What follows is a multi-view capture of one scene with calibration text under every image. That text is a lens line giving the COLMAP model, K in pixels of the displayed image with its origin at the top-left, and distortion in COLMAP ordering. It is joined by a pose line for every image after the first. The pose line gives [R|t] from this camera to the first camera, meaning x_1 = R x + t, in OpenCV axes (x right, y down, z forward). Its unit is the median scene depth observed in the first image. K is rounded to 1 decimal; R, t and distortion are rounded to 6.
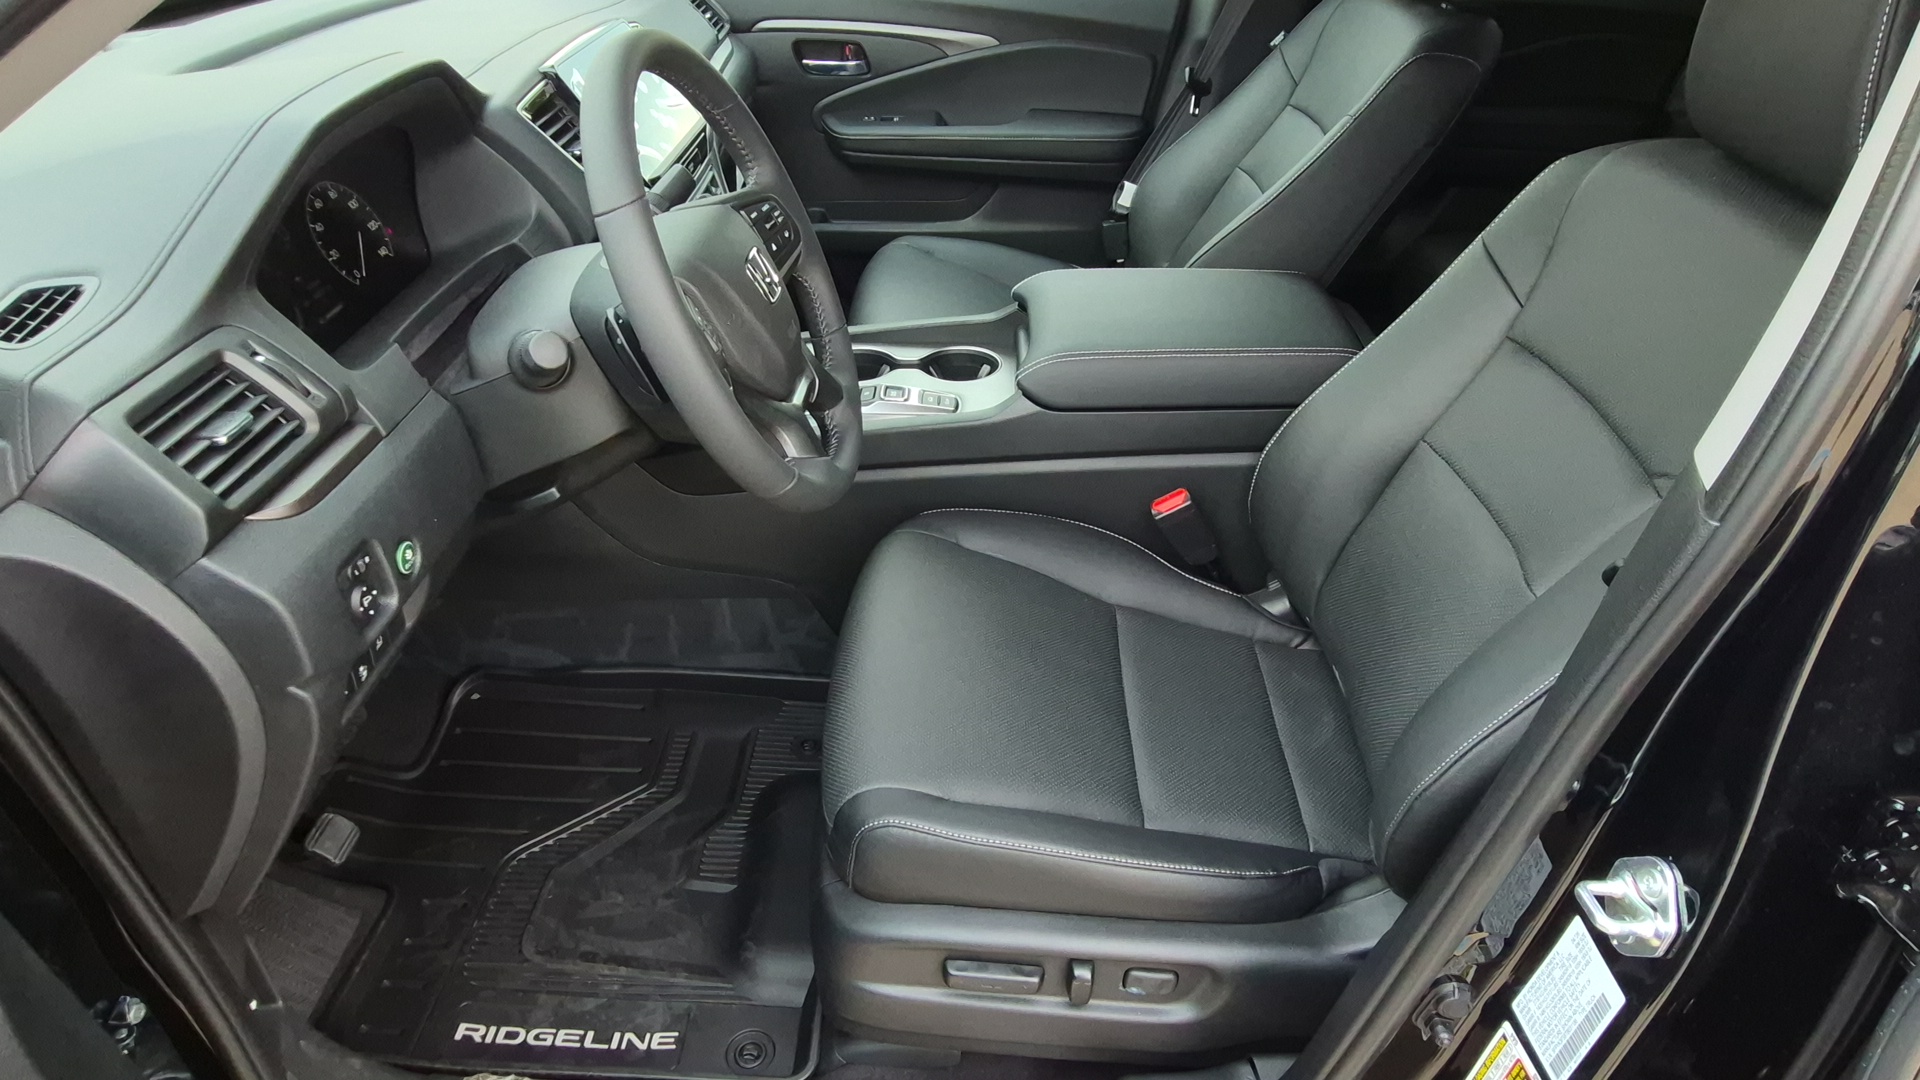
lens RADIAL K [[1137.8, 0, 945.0], [0, 1137.8, 549.5], [0, 0, 1]] dist [-0.028512, 0.000629]
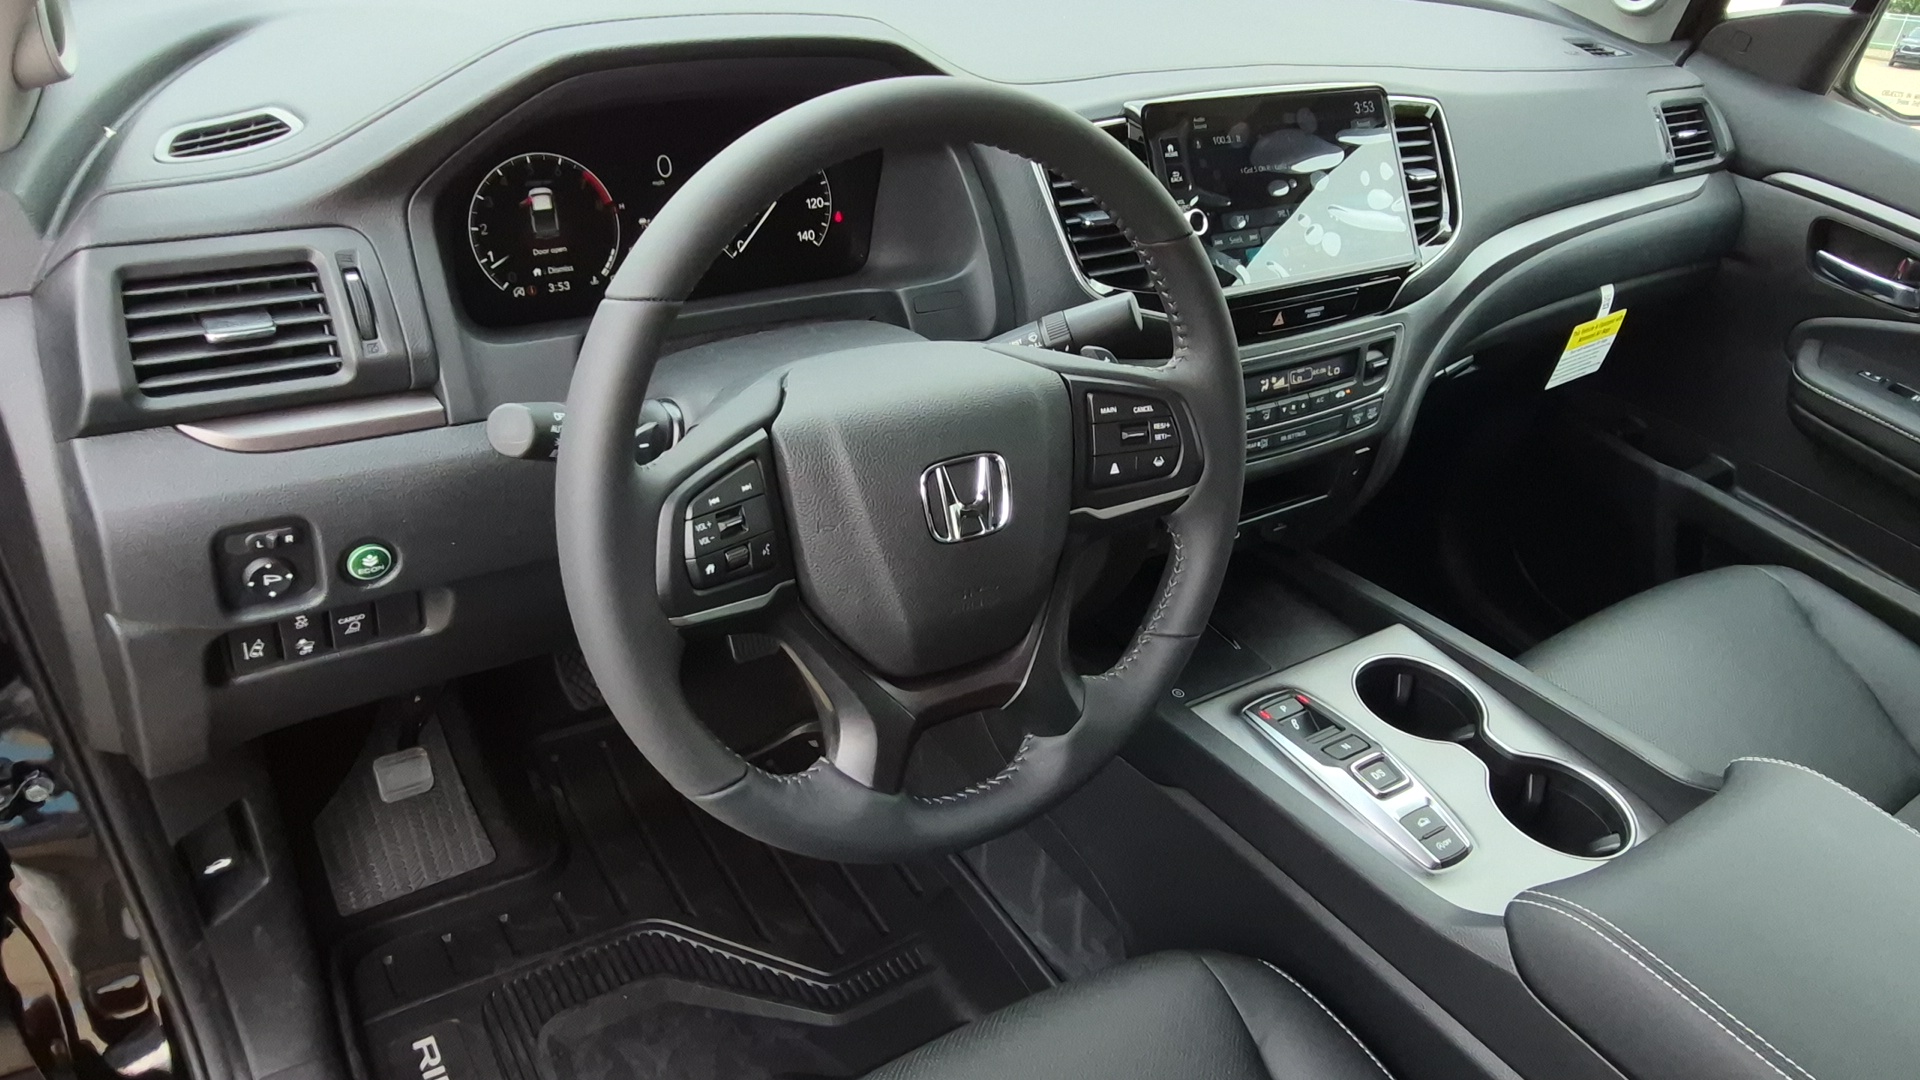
lens RADIAL K [[1337.9, 0, 959.2], [0, 1337.9, 540.2], [0, 0, 1]] dist [-0.012545, -0.009206]
pose [[0.580926, 0.516285, -0.629265, 0.221257], [-0.556513, 0.816098, 0.155811, -0.240850], [0.593985, 0.259680, 0.761412, 0.325002]]
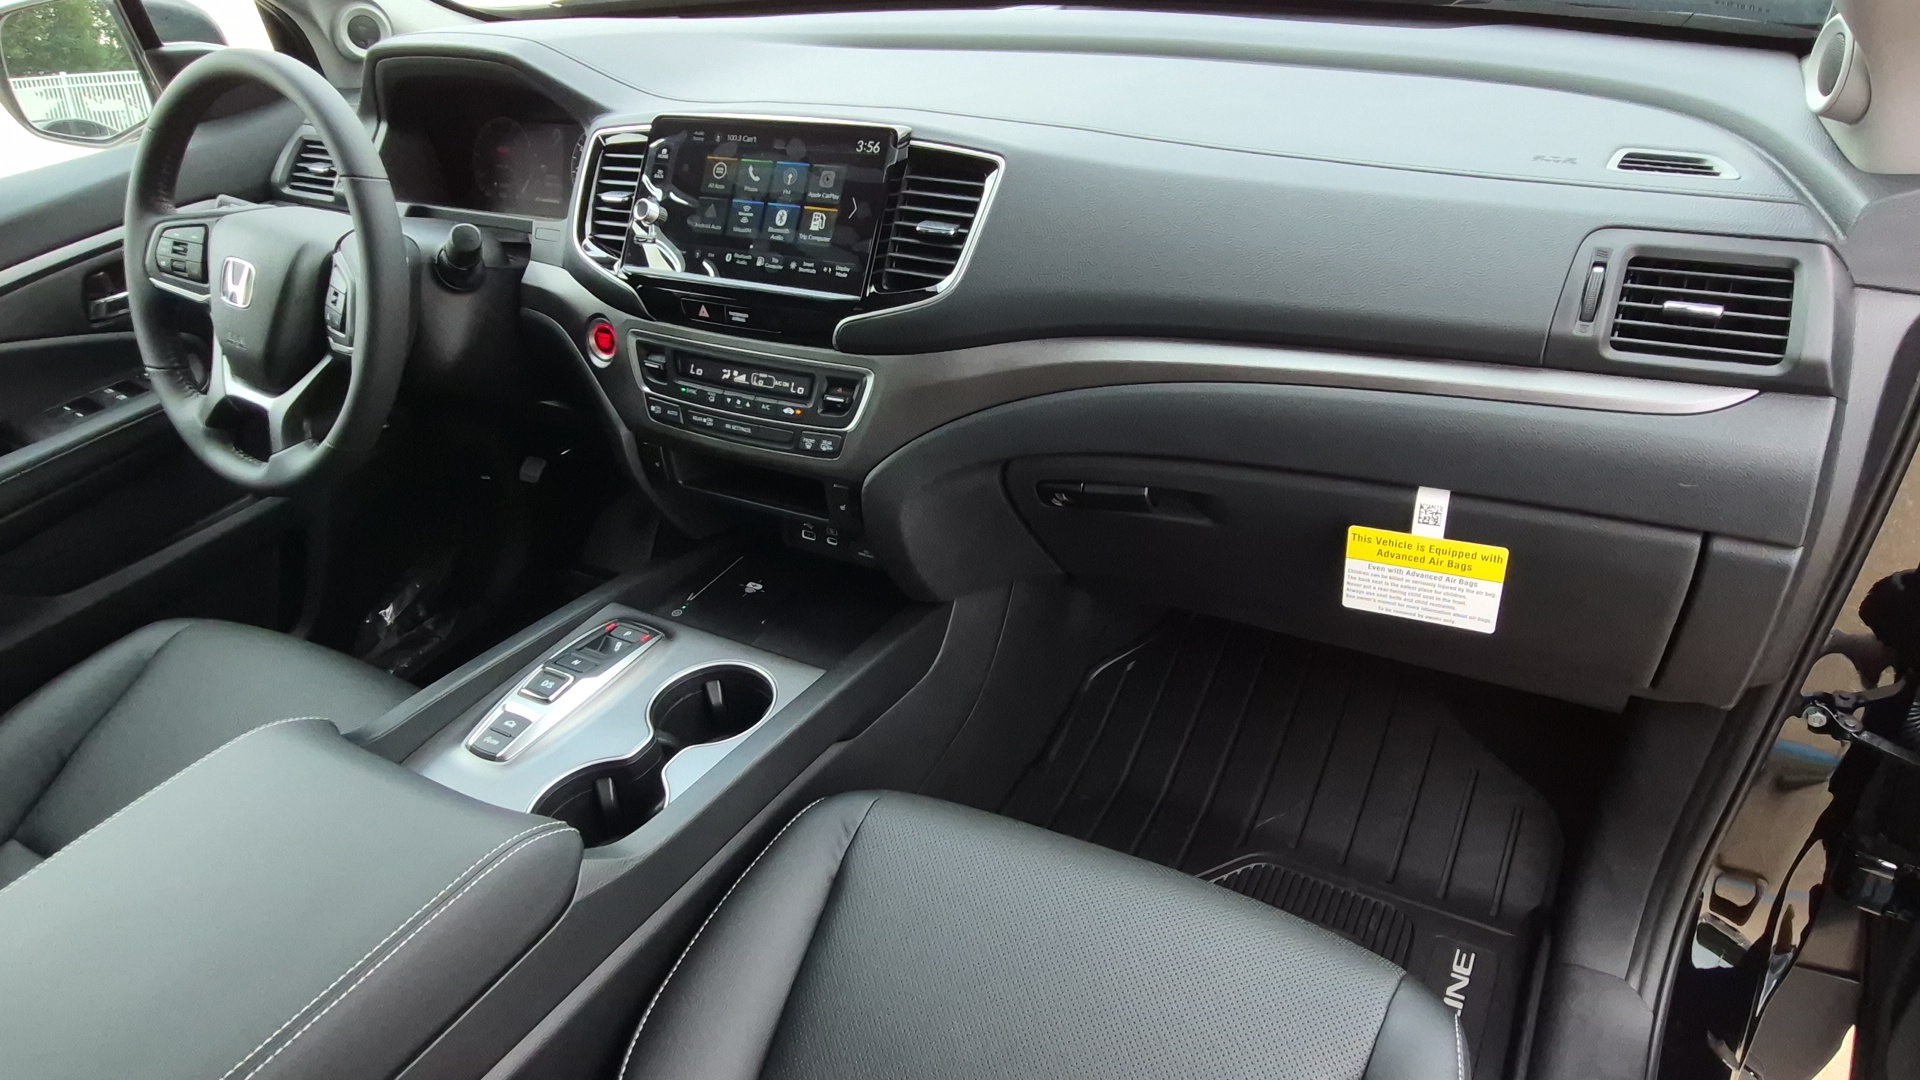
lens RADIAL K [[1163.9, 0, 966.3], [0, 1163.9, 542.8], [0, 0, 1]] dist [-0.004946, 0.000237]
pose [[-0.451370, 0.507354, -0.734069, 0.343658], [-0.445888, 0.584337, 0.678037, -0.850410], [0.772948, 0.633358, -0.037529, 1.269957]]
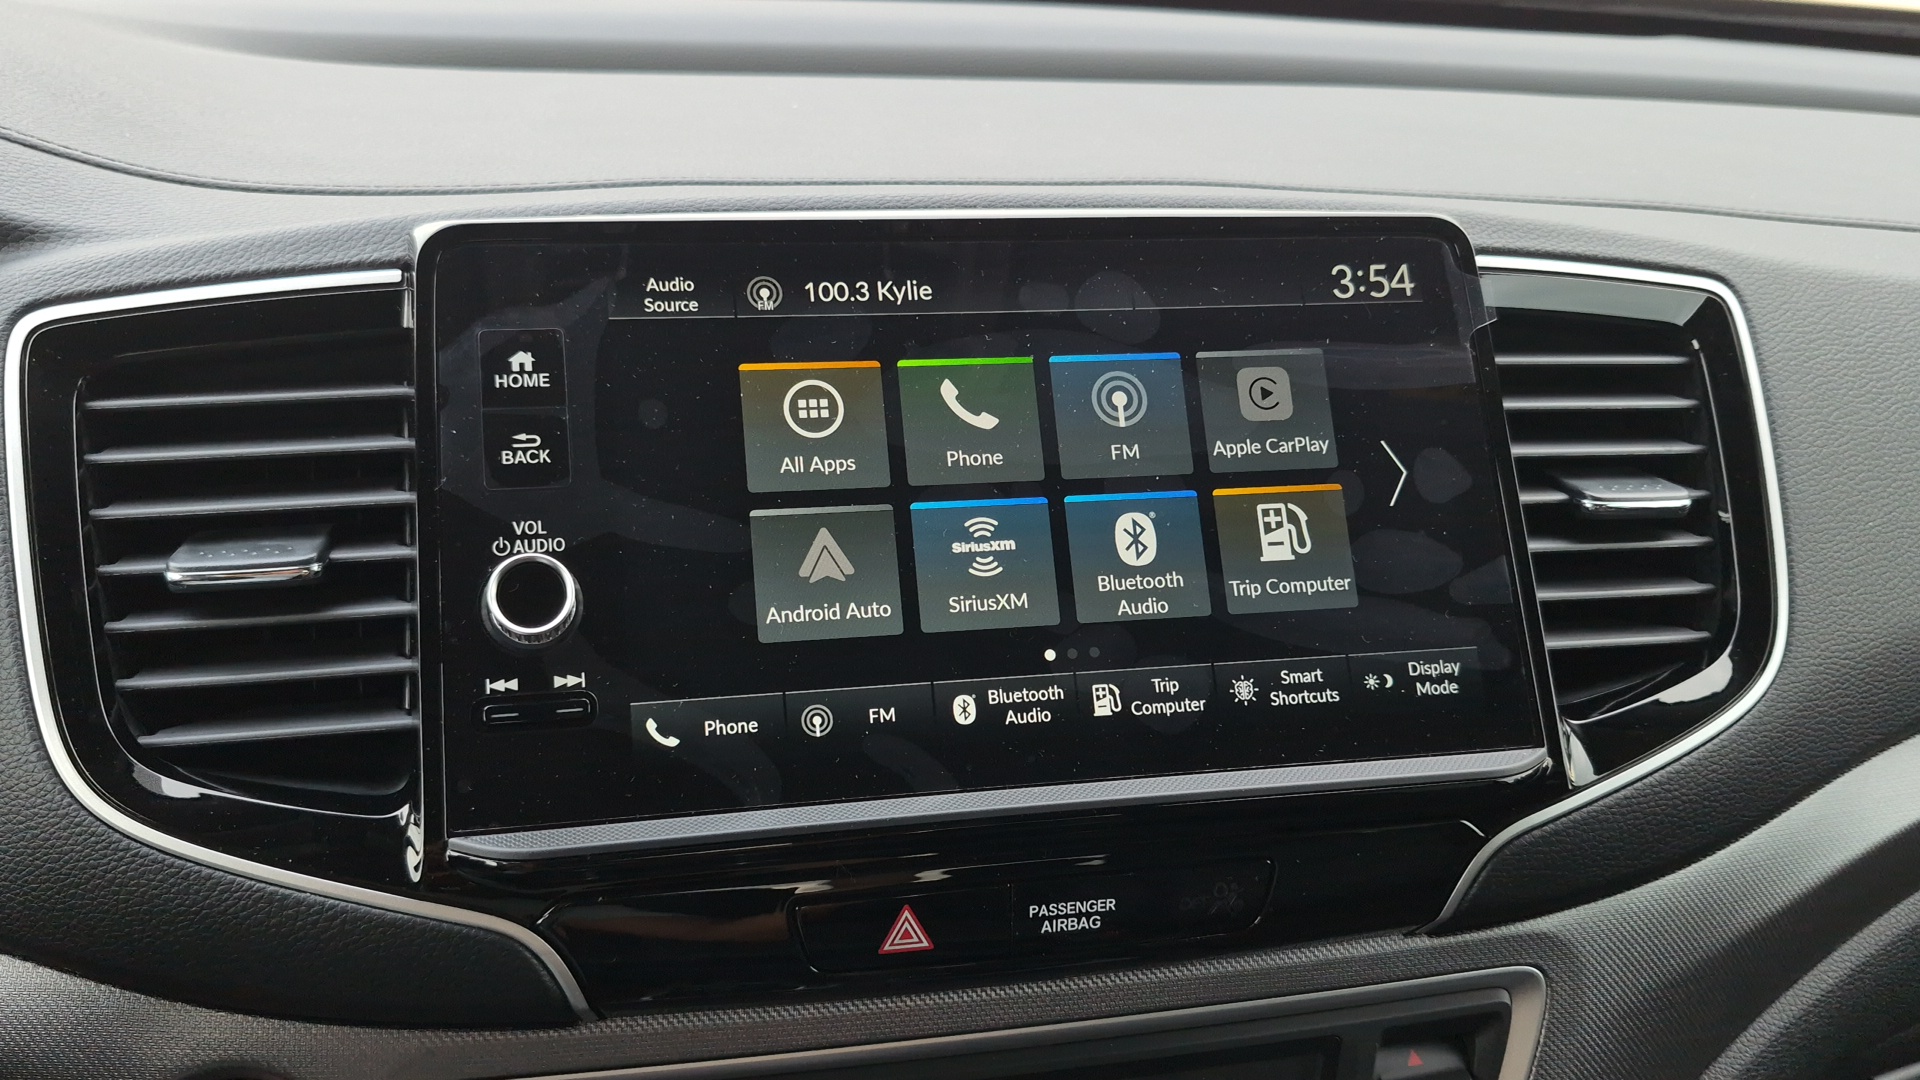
lens RADIAL K [[1760.9, 0, 947.1], [0, 1760.9, 538.0], [0, 0, 1]] dist [0.104493, 0.000000]
pose [[0.253316, 0.367093, -0.895027, 0.020828], [-0.580085, 0.798052, 0.163140, -0.439041], [0.774166, 0.477866, 0.415104, 0.848044]]
